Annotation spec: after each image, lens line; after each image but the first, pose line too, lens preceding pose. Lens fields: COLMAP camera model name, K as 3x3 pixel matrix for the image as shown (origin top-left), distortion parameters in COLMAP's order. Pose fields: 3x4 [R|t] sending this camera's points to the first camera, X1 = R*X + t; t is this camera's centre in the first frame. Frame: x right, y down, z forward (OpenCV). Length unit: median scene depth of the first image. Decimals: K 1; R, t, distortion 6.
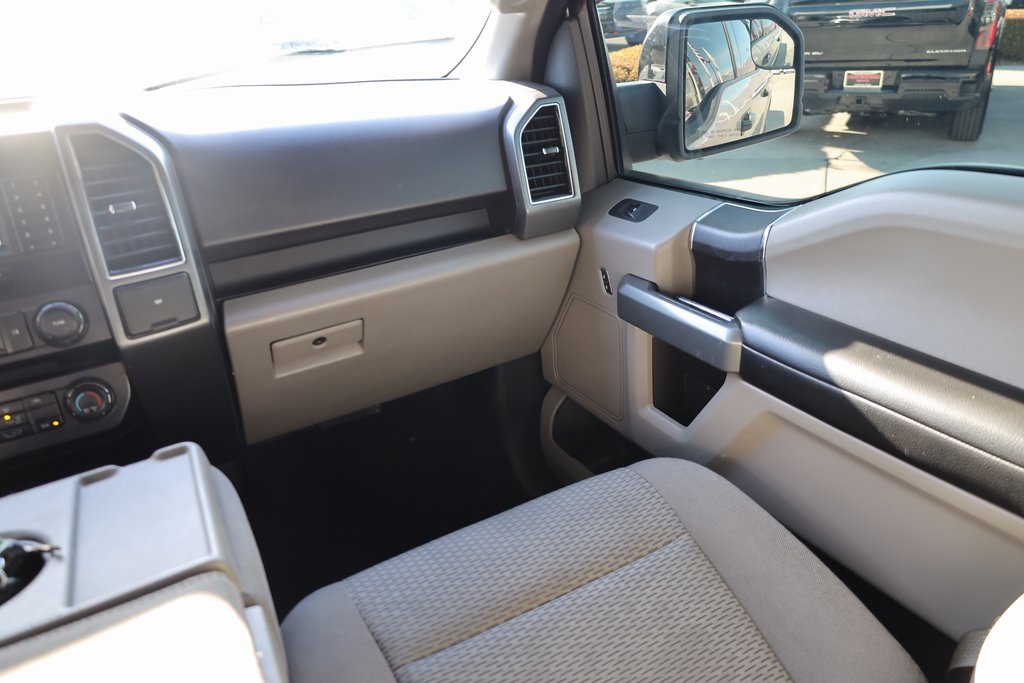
lens RADIAL K [[698.2, 0, 512.0], [0, 698.2, 341.5], [0, 0, 1]] dist [0.000702, -0.000540]
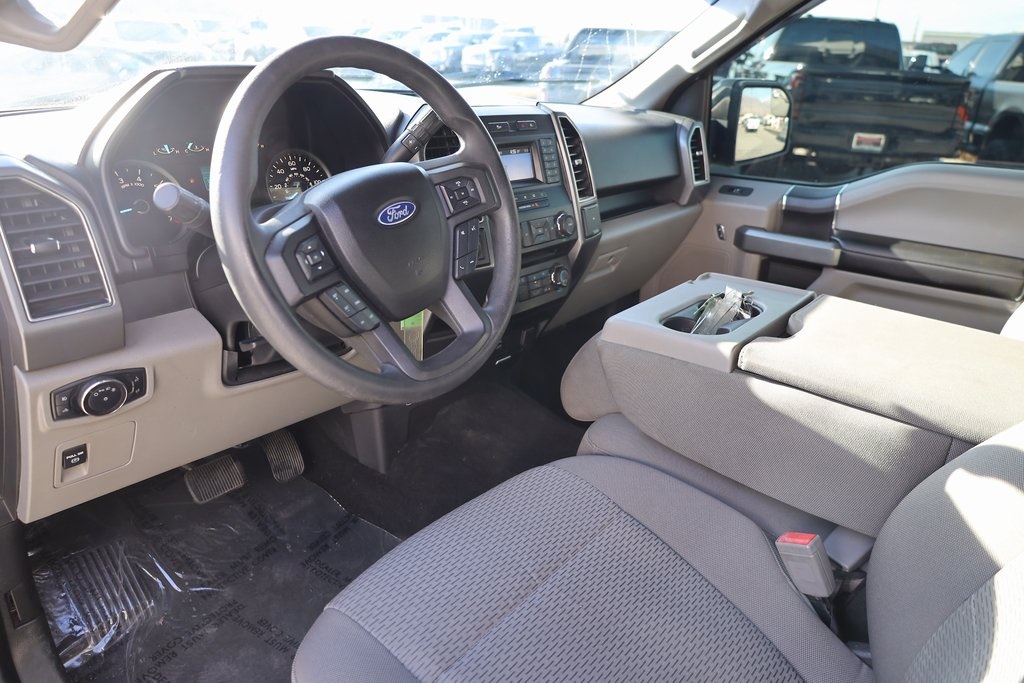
lens RADIAL K [[703.0, 0, 512.0], [0, 703.0, 341.5], [0, 0, 1]] dist [-0.007257, -0.002291]
pose [[0.917133, -0.038336, 0.396733, -1.146469], [0.064062, 0.996601, -0.051791, 0.263260], [-0.393399, 0.072915, 0.916472, -0.383500]]
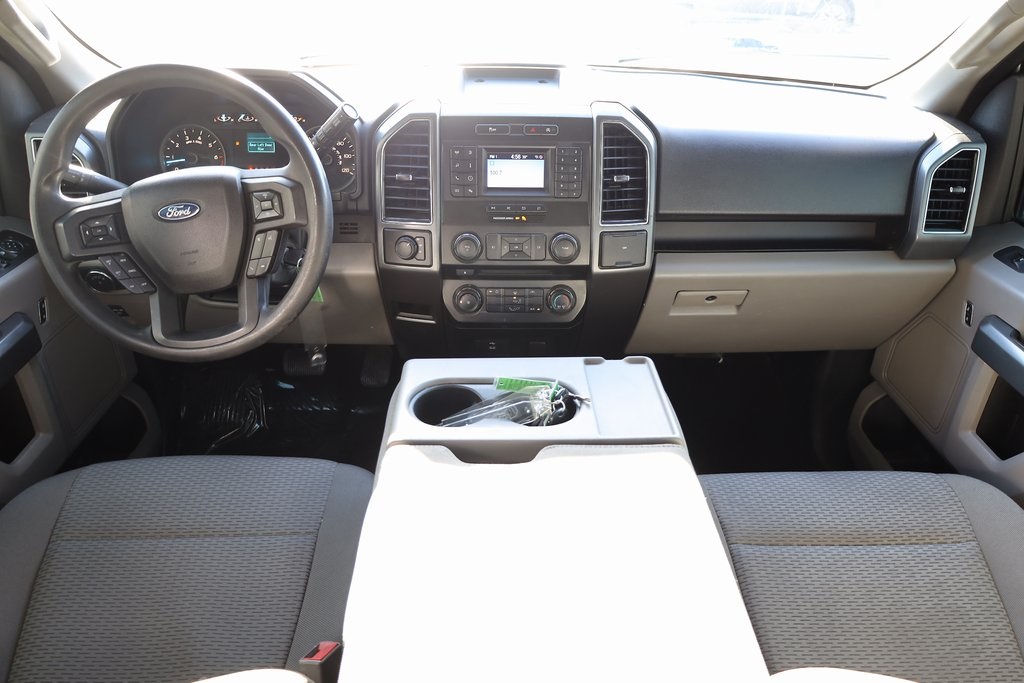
lens RADIAL K [[703.0, 0, 512.0], [0, 703.0, 341.5], [0, 0, 1]] dist [-0.007257, -0.002291]
pose [[0.889785, 0.302709, -0.341541, -0.134845], [-0.260421, 0.951339, 0.164724, -0.043070], [0.374785, -0.057625, 0.925319, -0.355304]]
